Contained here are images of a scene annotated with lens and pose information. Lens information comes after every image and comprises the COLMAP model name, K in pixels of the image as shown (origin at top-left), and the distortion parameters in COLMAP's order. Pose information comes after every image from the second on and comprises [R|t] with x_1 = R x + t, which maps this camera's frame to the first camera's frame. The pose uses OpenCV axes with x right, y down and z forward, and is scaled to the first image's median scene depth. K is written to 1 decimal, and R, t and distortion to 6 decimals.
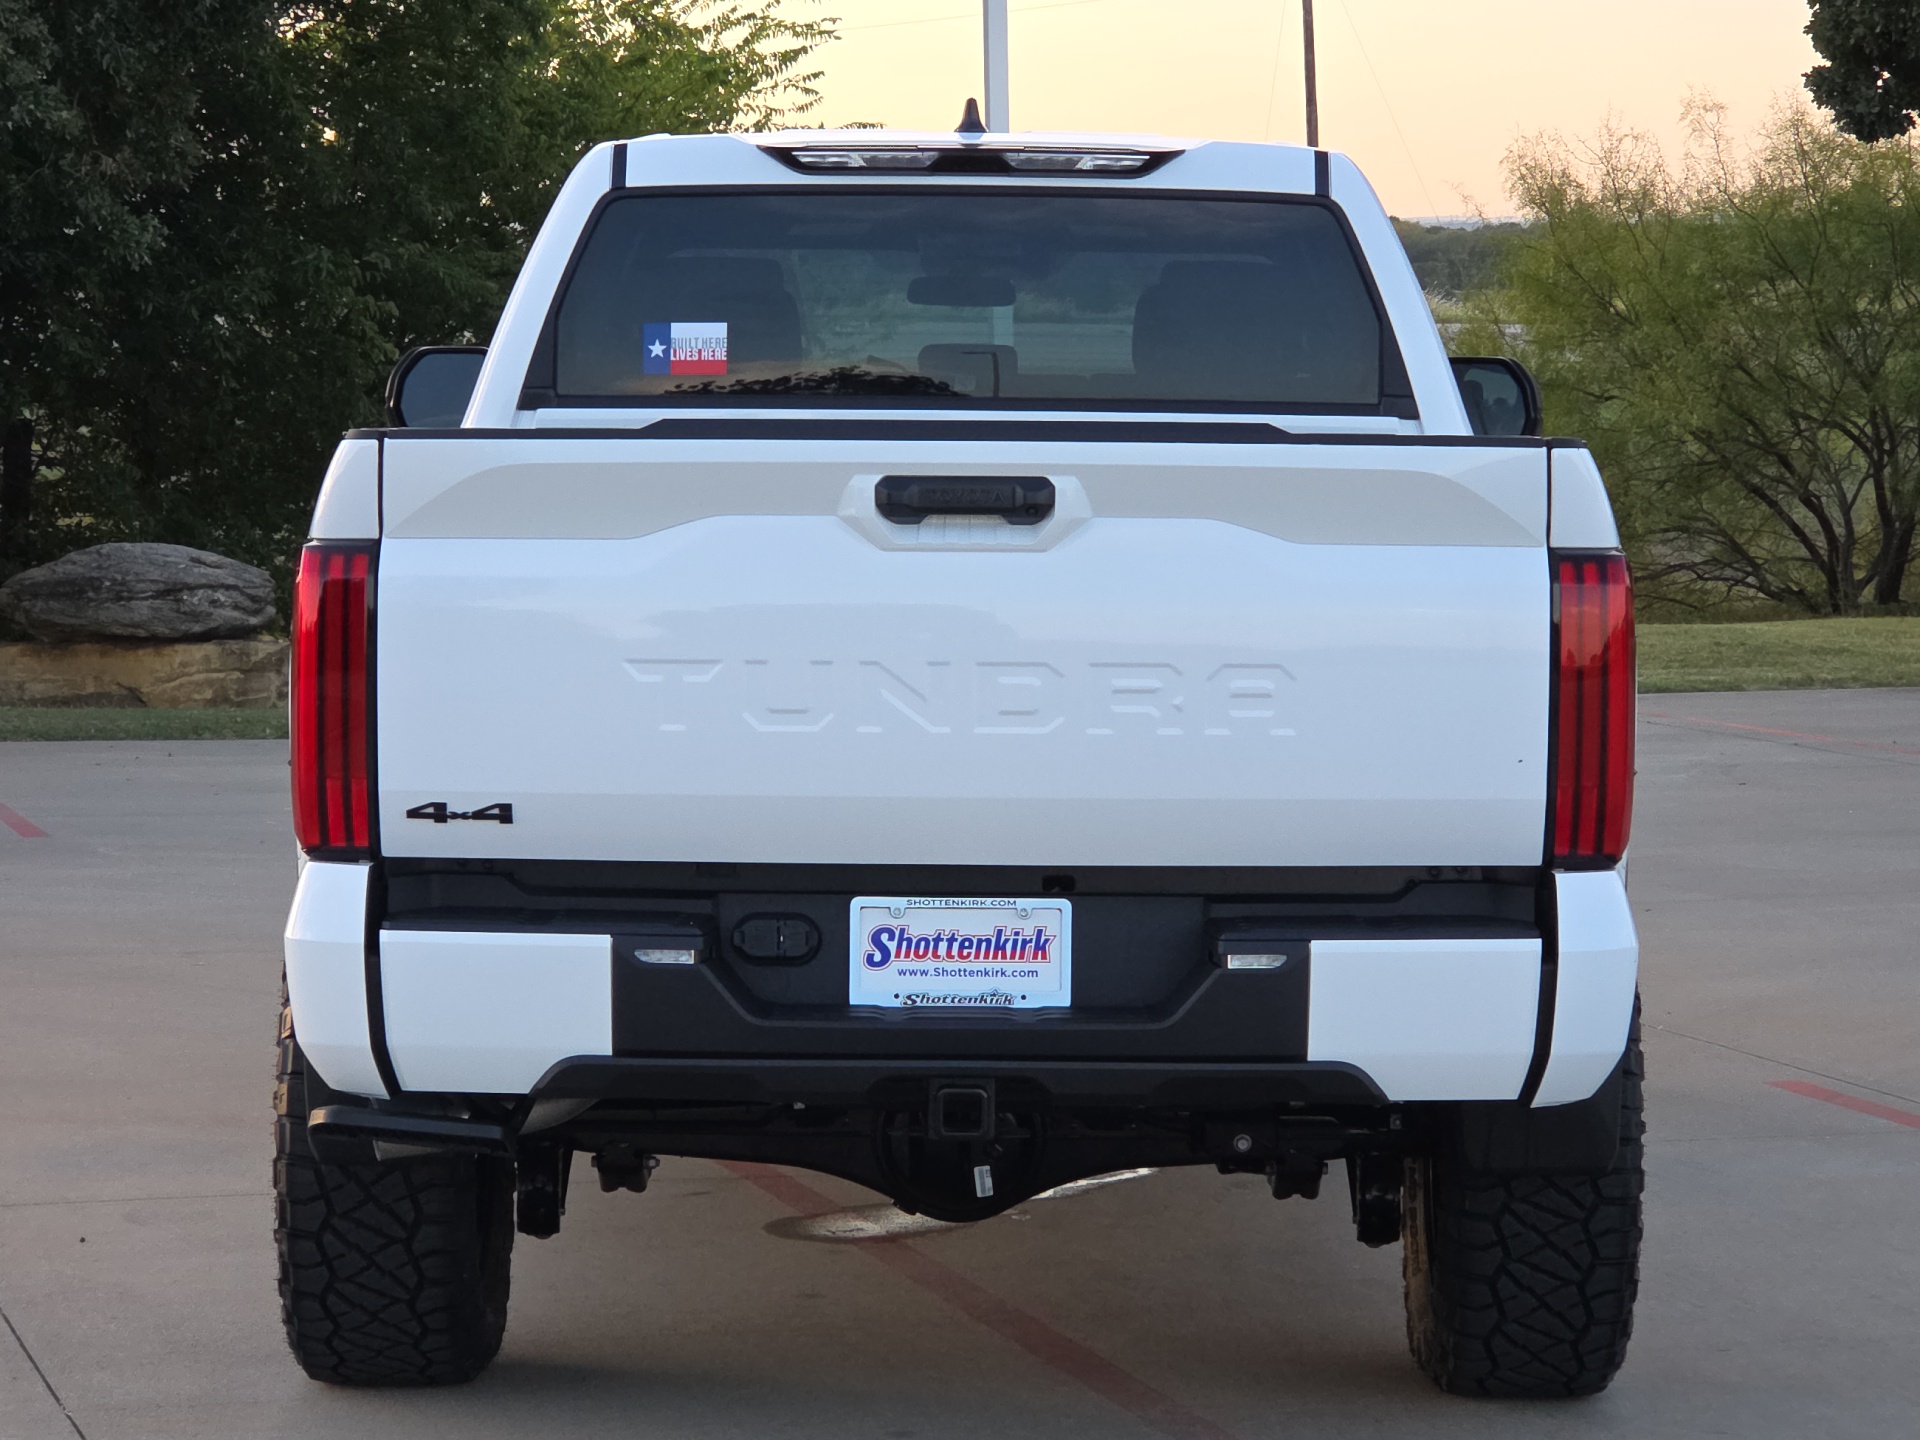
lens RADIAL K [[5085.0, 0, 1012.1], [0, 5085.0, 719.3], [0, 0, 1]] dist [-1.156699, 24.507001]
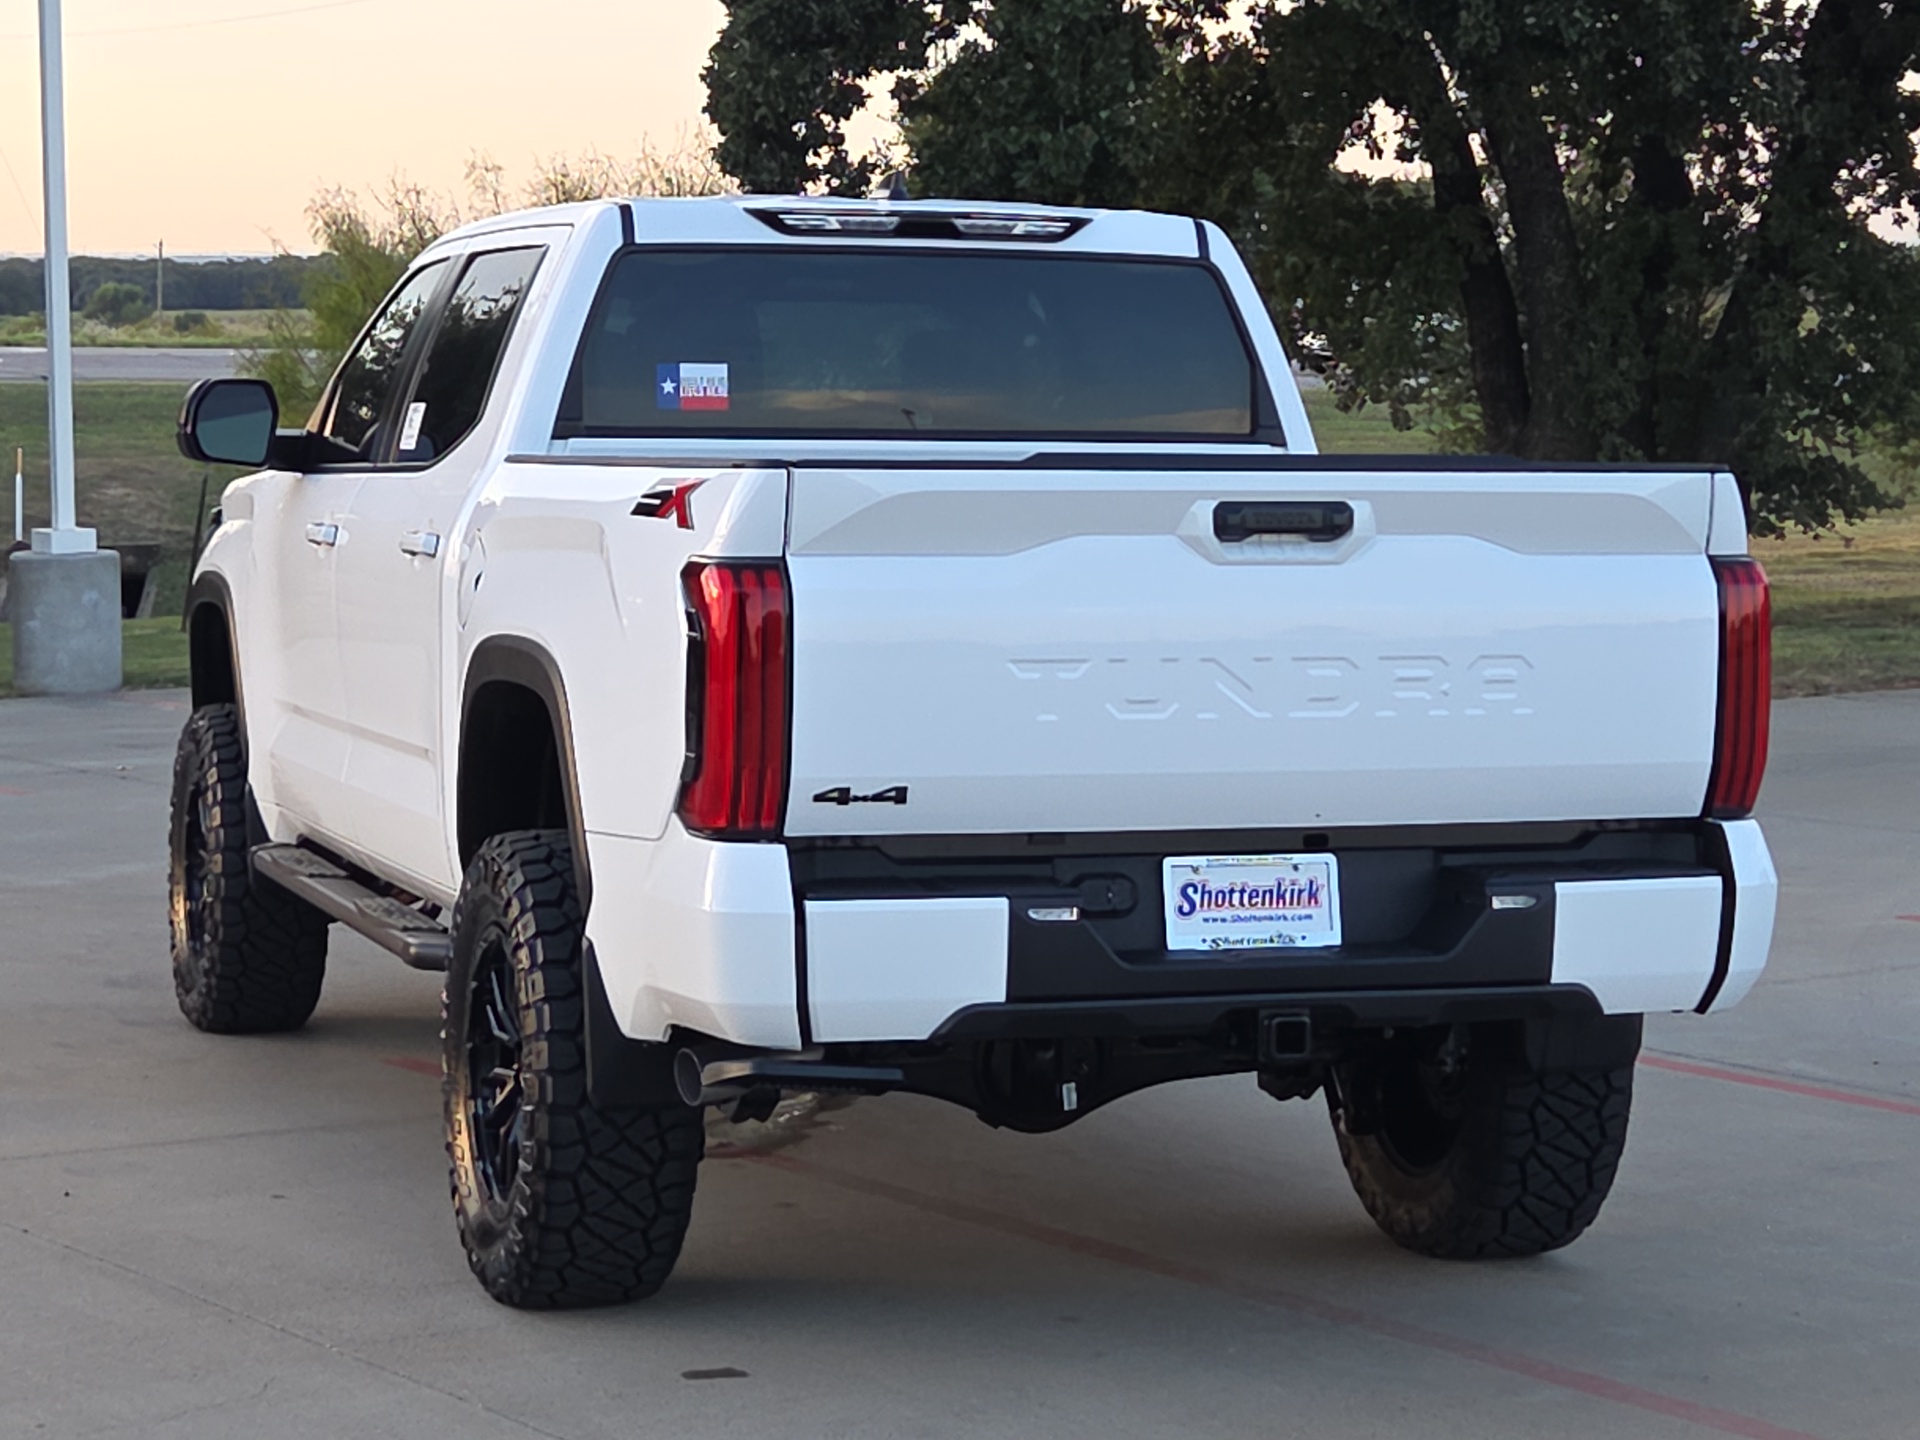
lens RADIAL K [[4339.0, 0, 960.0], [0, 4339.0, 720.0], [0, 0, 1]] dist [0.039153, 0.149321]
pose [[0.952640, -0.020561, 0.303404, -0.384858], [0.018592, 0.999783, 0.009378, -0.007482], [-0.303531, -0.003293, 0.952816, 0.051198]]
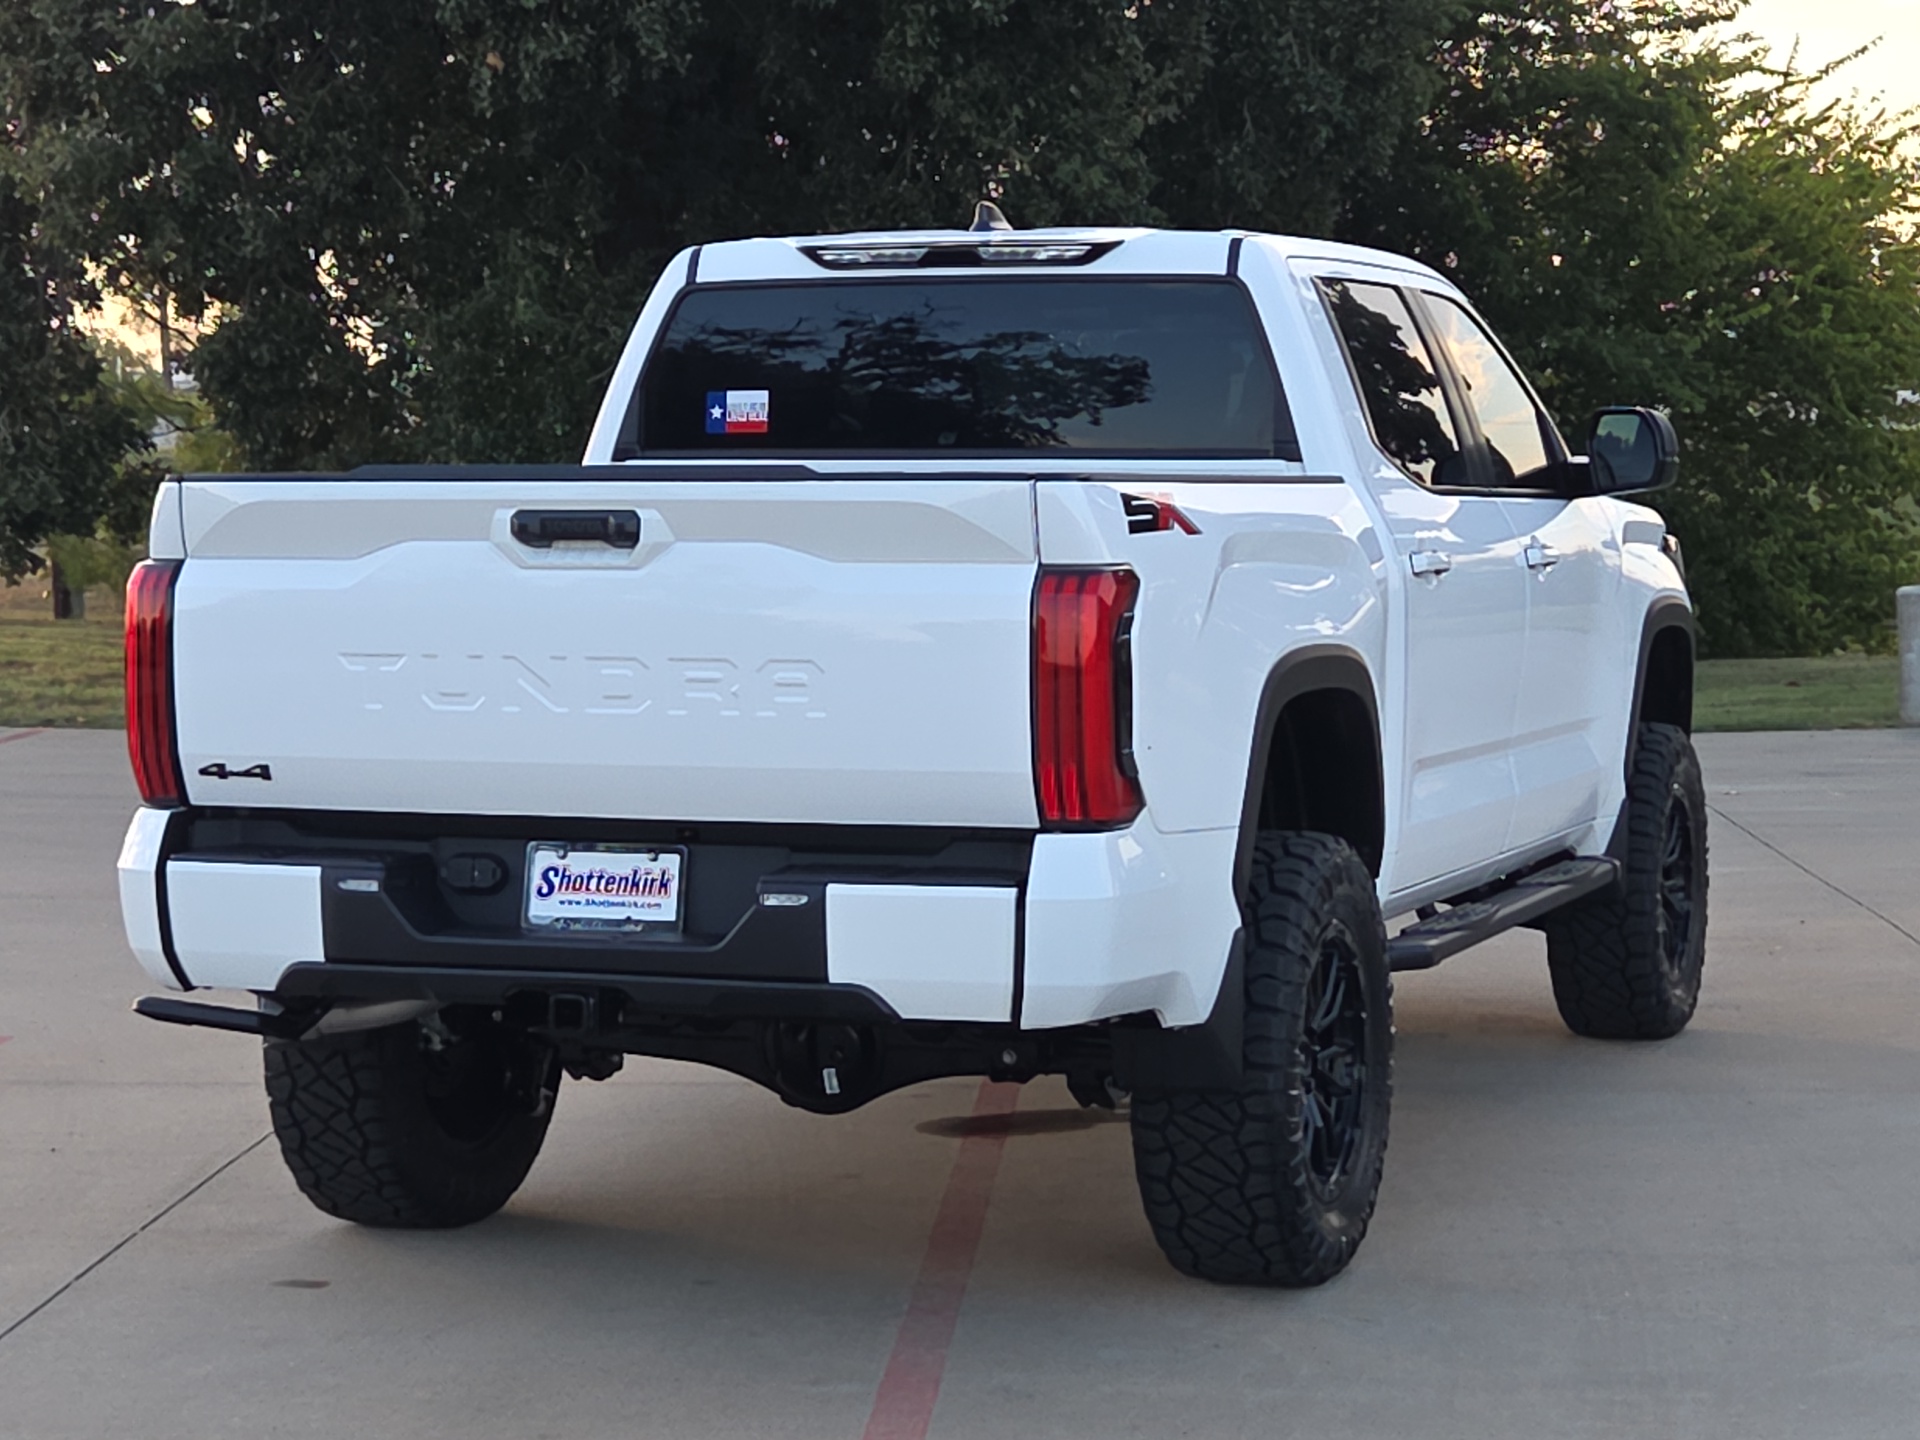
lens RADIAL K [[4288.1, 0, 960.0], [0, 4288.1, 720.0], [0, 0, 1]] dist [0.007101, 0.044275]
pose [[0.938895, 0.009849, -0.344063, 0.441250], [-0.011647, 0.999927, -0.003159, 0.006642], [0.344007, 0.006973, 0.938941, 0.028584]]
